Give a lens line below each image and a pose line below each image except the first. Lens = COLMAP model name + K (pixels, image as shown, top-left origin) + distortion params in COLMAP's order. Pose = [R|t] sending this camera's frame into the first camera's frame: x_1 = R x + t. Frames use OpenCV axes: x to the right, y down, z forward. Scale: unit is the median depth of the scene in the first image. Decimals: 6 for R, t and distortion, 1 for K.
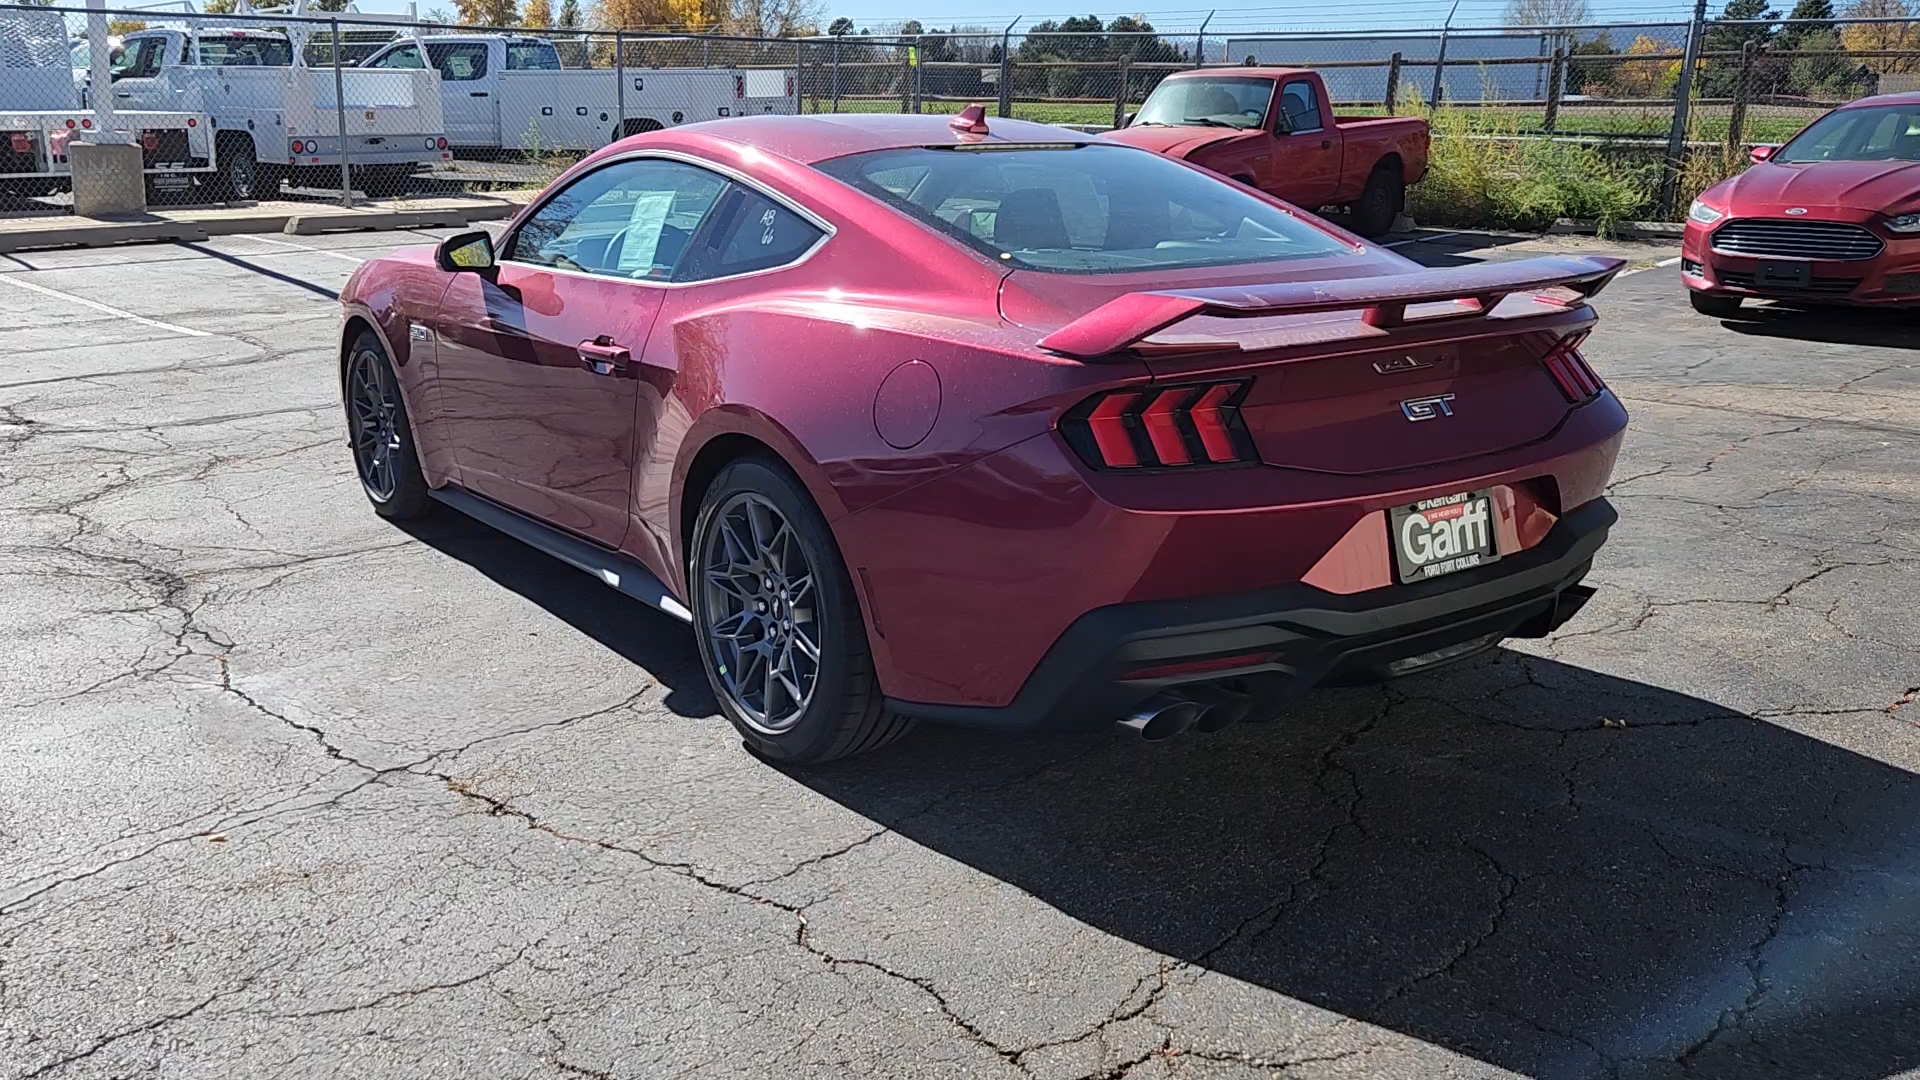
lens RADIAL K [[1627.1, 0, 950.3], [0, 1627.1, 556.5], [0, 0, 1]] dist [0.022638, -0.009544]
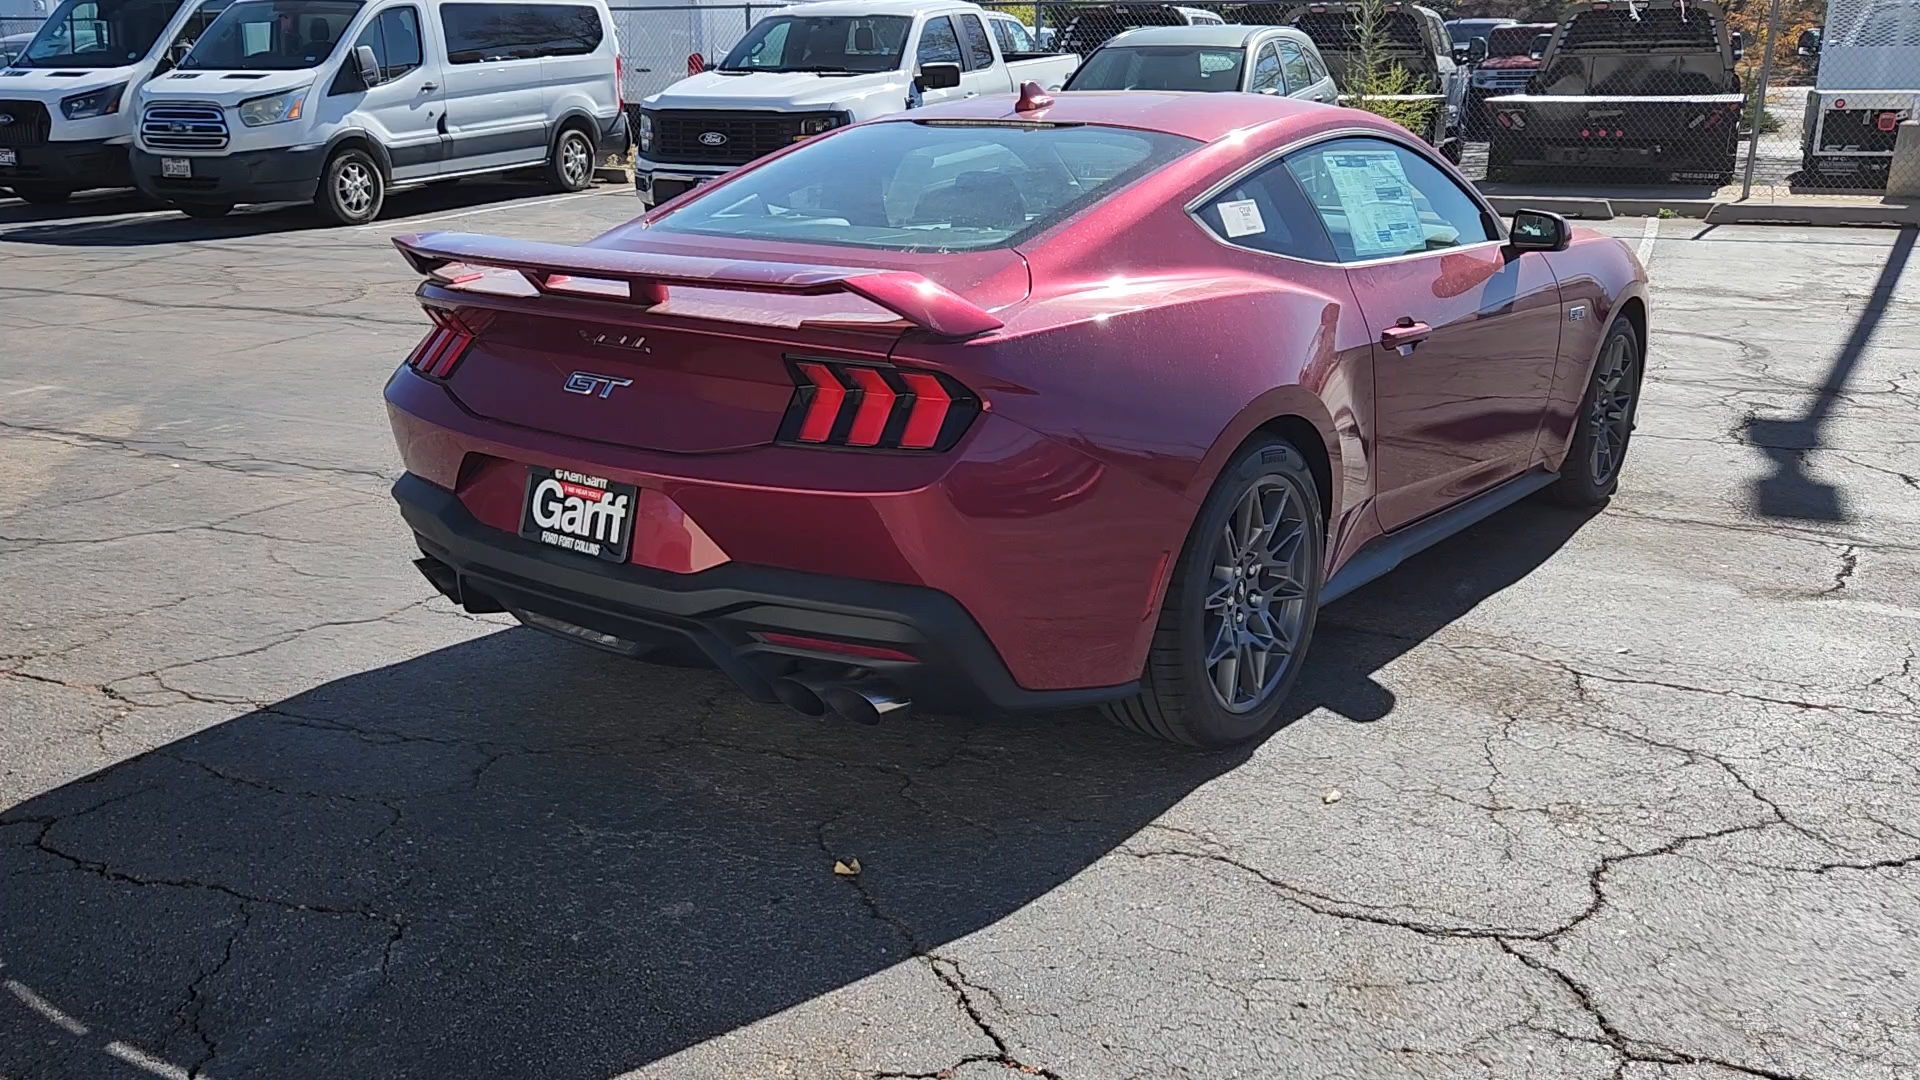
lens RADIAL K [[1627.1, 0, 930.6], [0, 1627.1, 579.1], [0, 0, 1]] dist [0.022638, -0.009544]
pose [[0.280121, 0.281814, -0.917667, 1.097017], [-0.259718, 0.942536, 0.210171, -0.204416], [0.924164, 0.179462, 0.337217, 0.740468]]
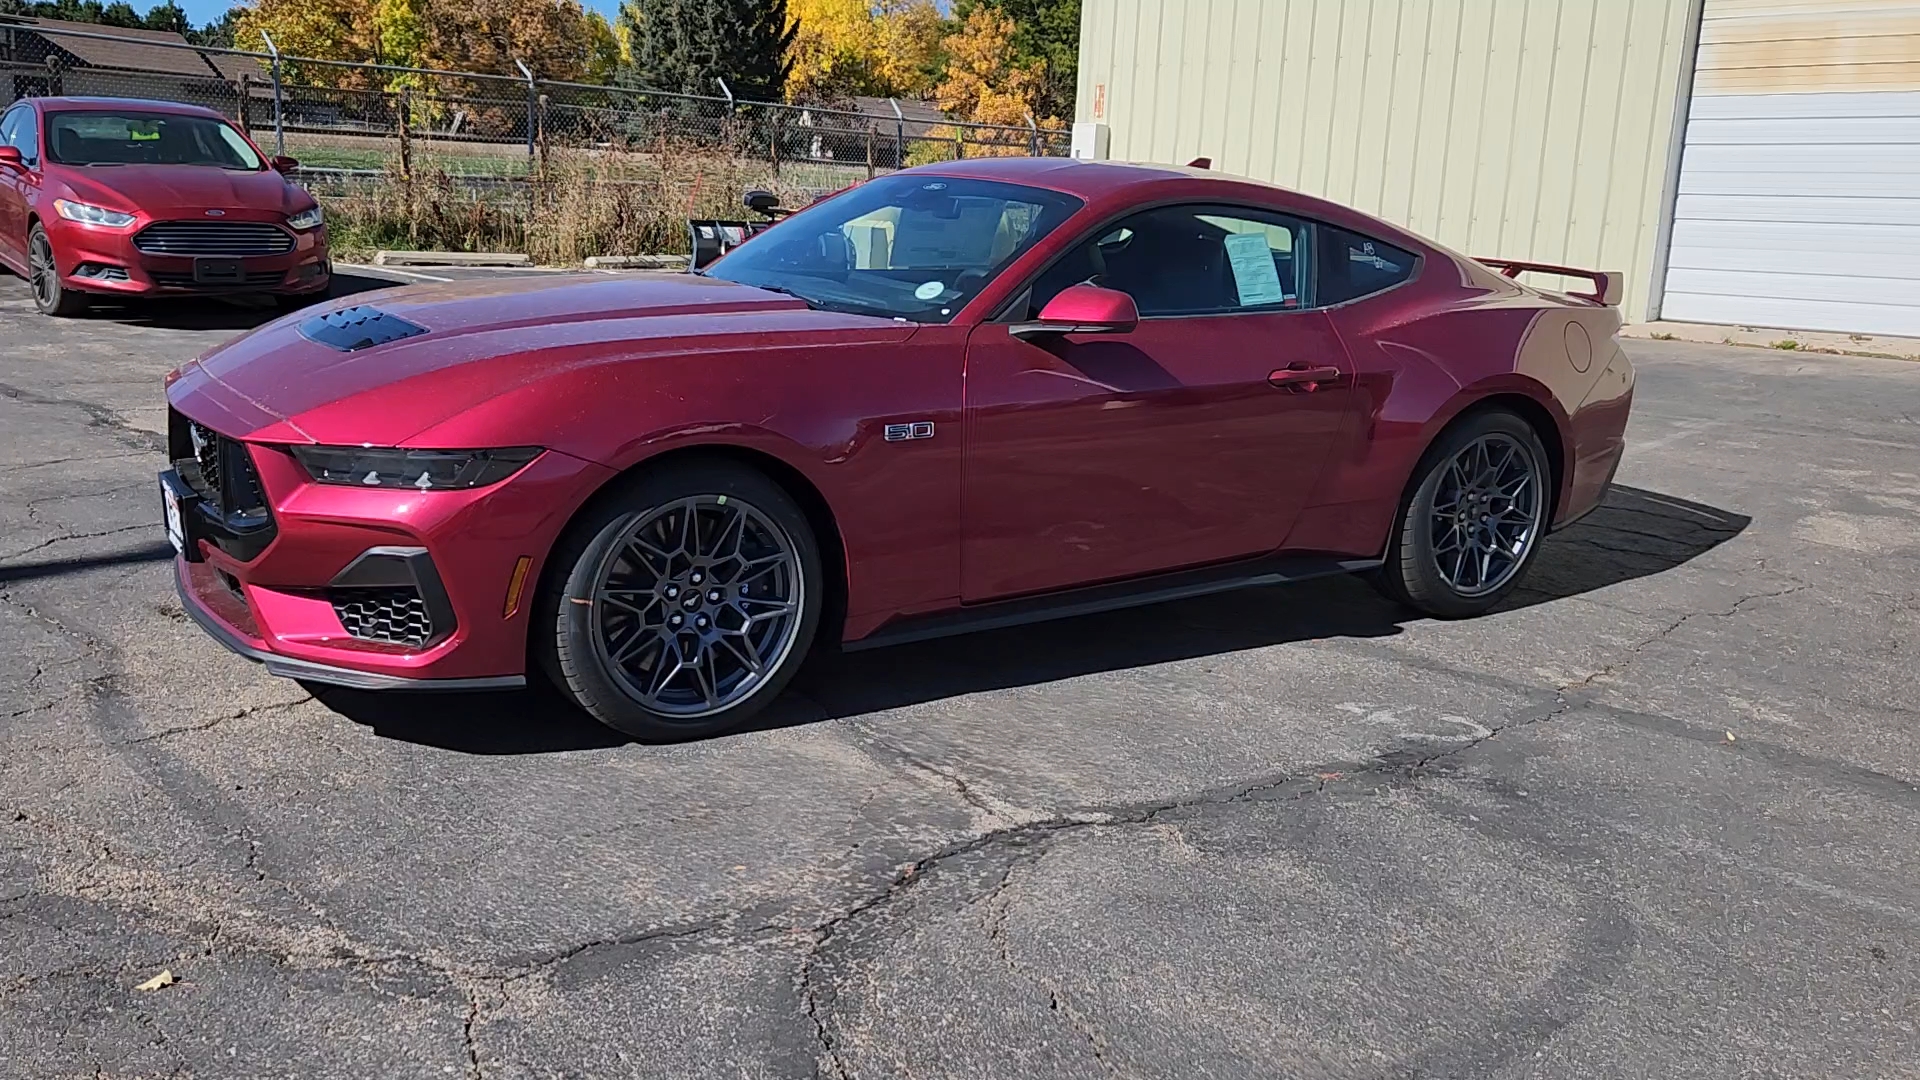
lens RADIAL K [[1627.1, 0, 939.3], [0, 1627.1, 544.6], [0, 0, 1]] dist [0.022638, -0.009544]
pose [[0.056891, -0.227922, 0.972016, -1.489434], [0.219259, 0.952676, 0.210554, -0.336497], [-0.974007, 0.201145, 0.104173, 1.257503]]
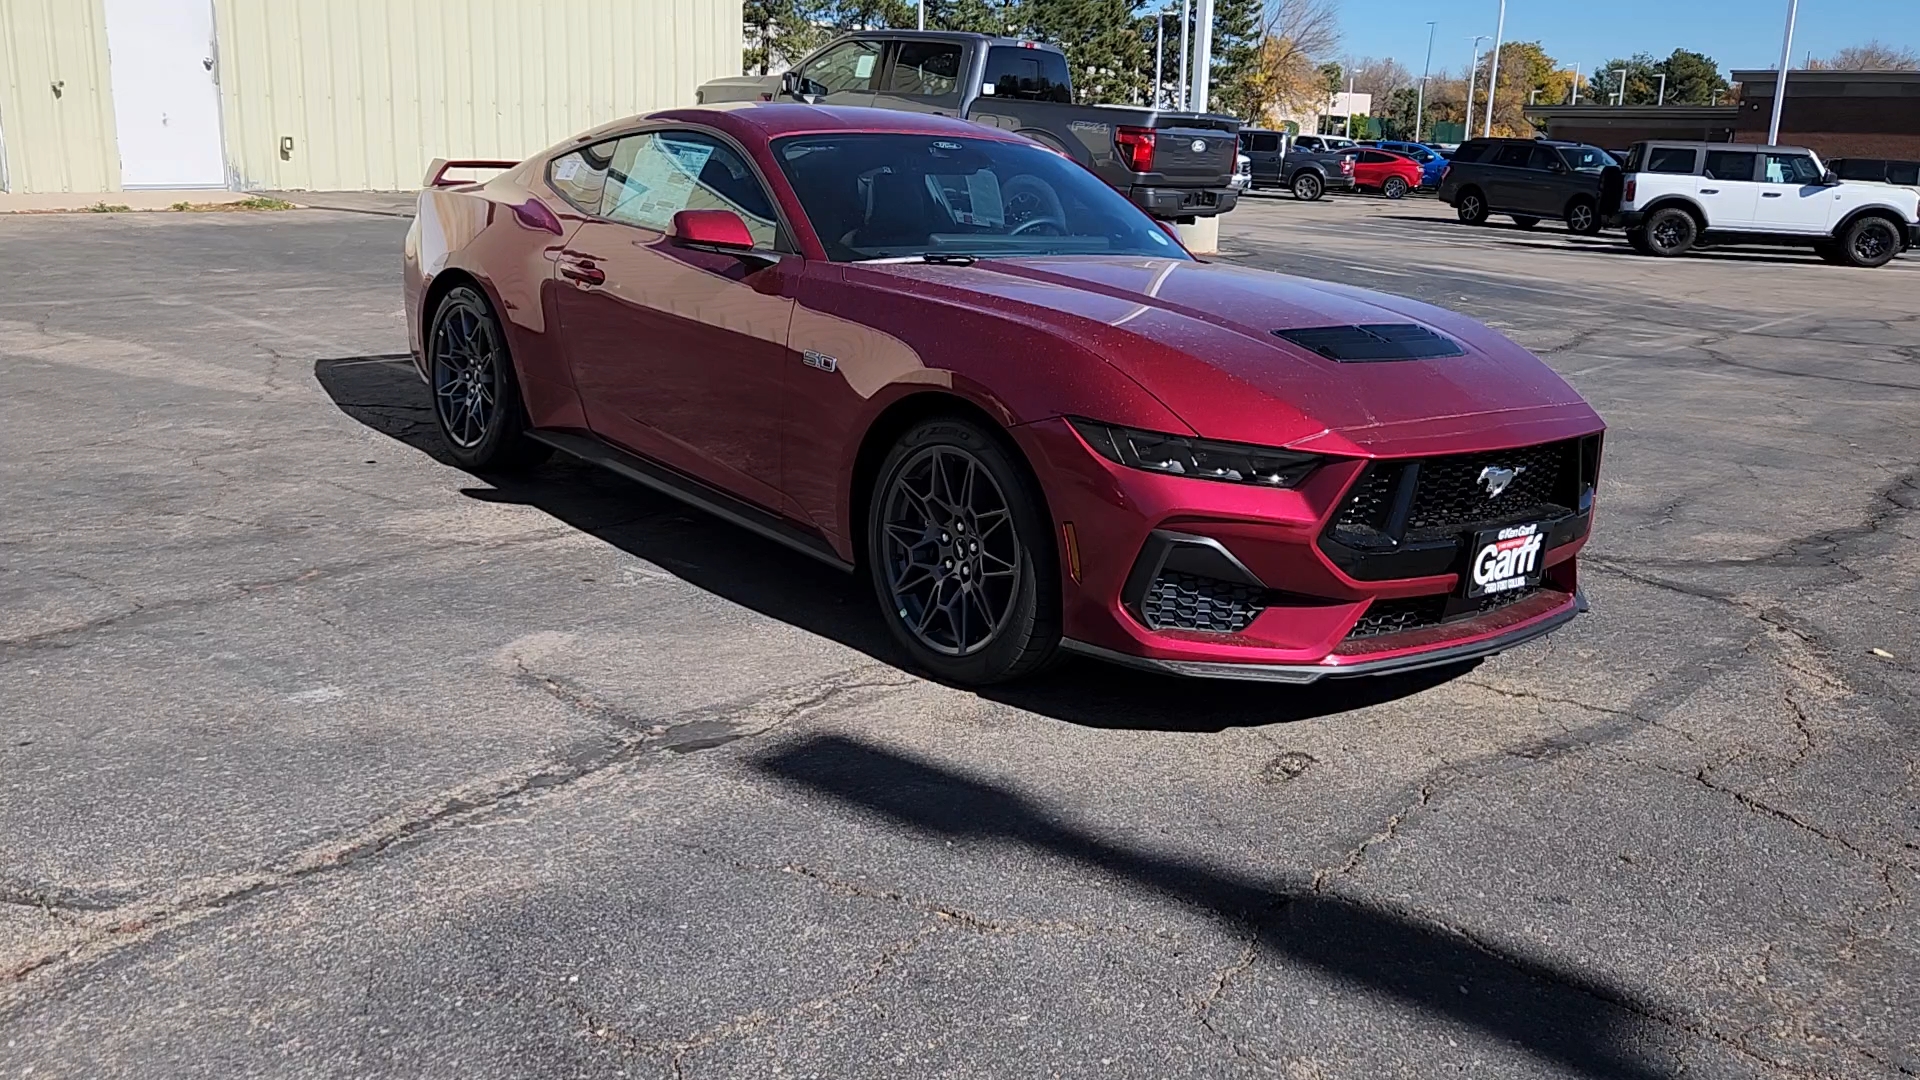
lens RADIAL K [[1627.1, 0, 941.4], [0, 1627.1, 527.5], [0, 0, 1]] dist [0.022638, -0.009544]
pose [[-0.996282, -0.045067, -0.073430, -0.059401], [-0.075153, 0.871348, 0.484877, -0.725047], [0.042132, 0.488592, -0.871494, 2.709311]]
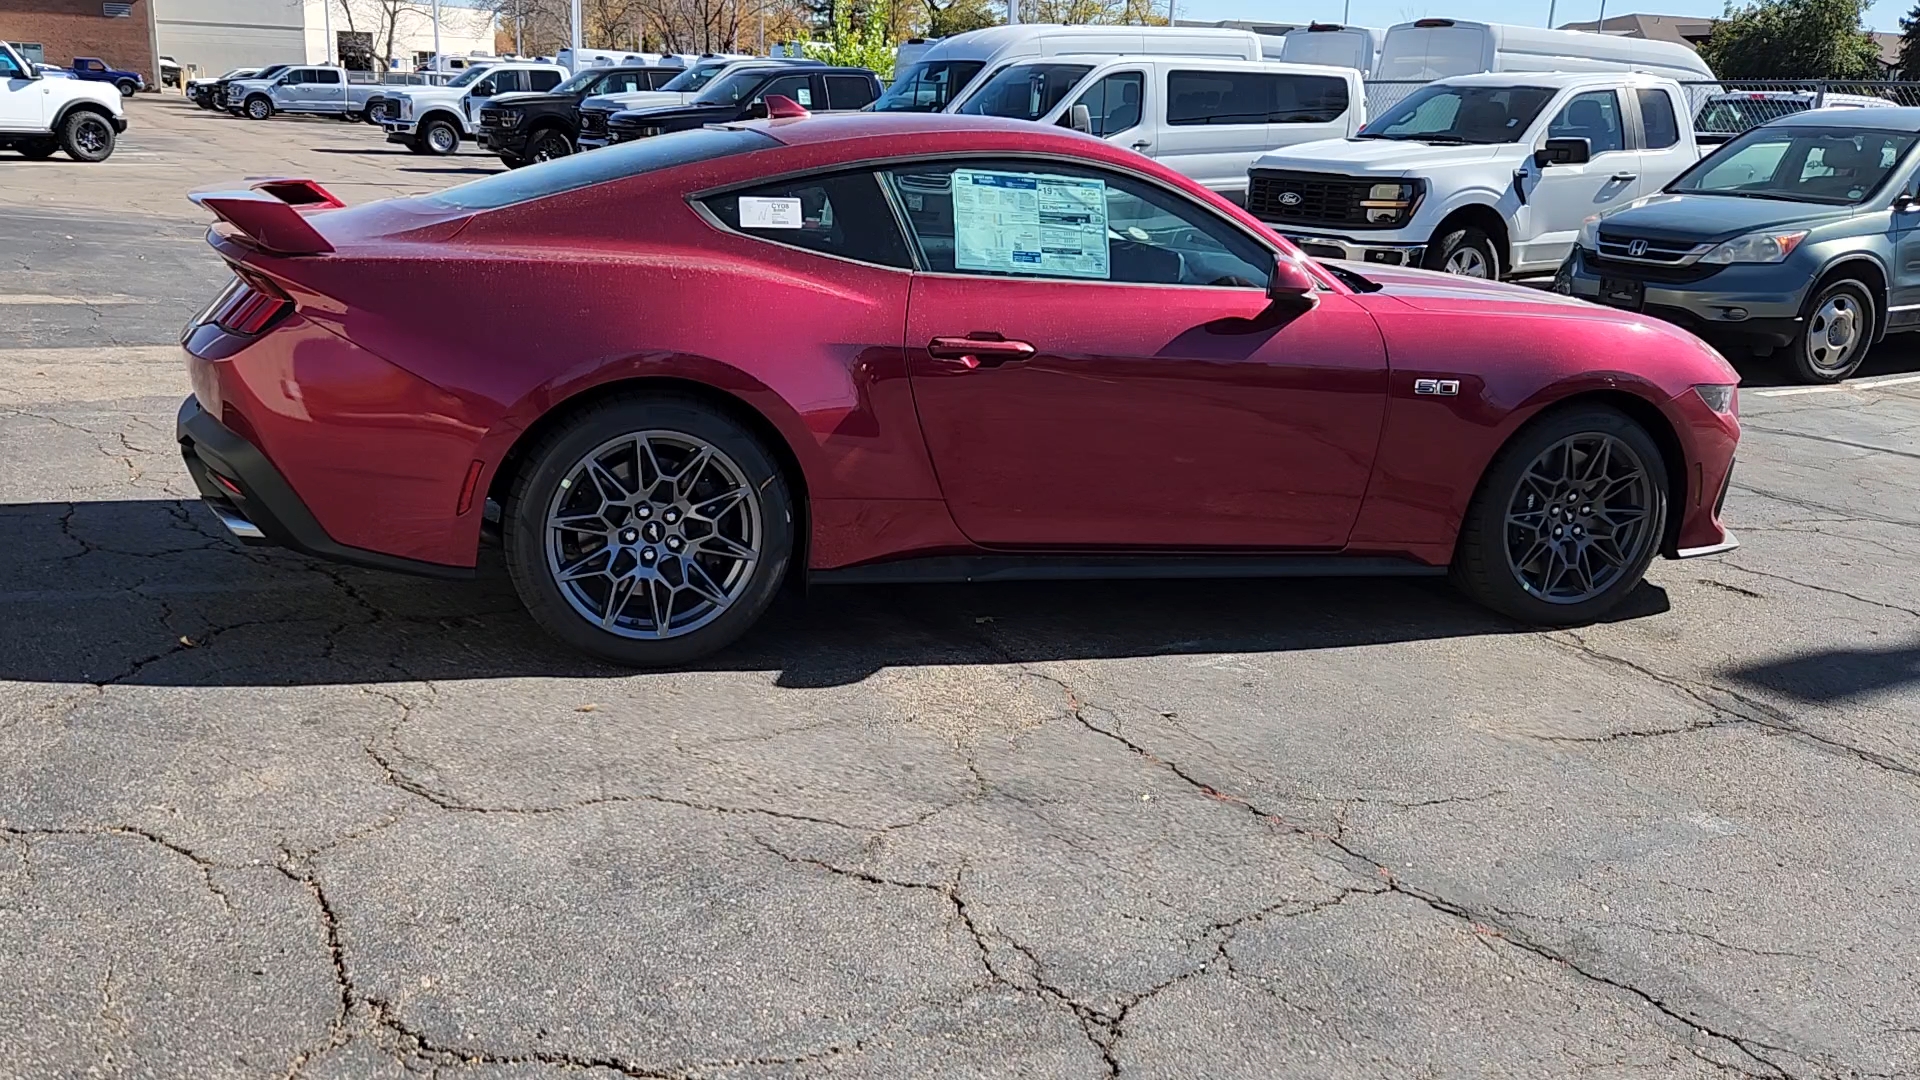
lens RADIAL K [[1627.1, 0, 930.2], [0, 1627.1, 564.3], [0, 0, 1]] dist [0.022638, -0.009544]
pose [[-0.319696, 0.226209, -0.920122, 1.208476], [-0.304119, 0.895209, 0.325750, -0.428361], [0.897389, 0.383967, -0.217400, 1.627906]]
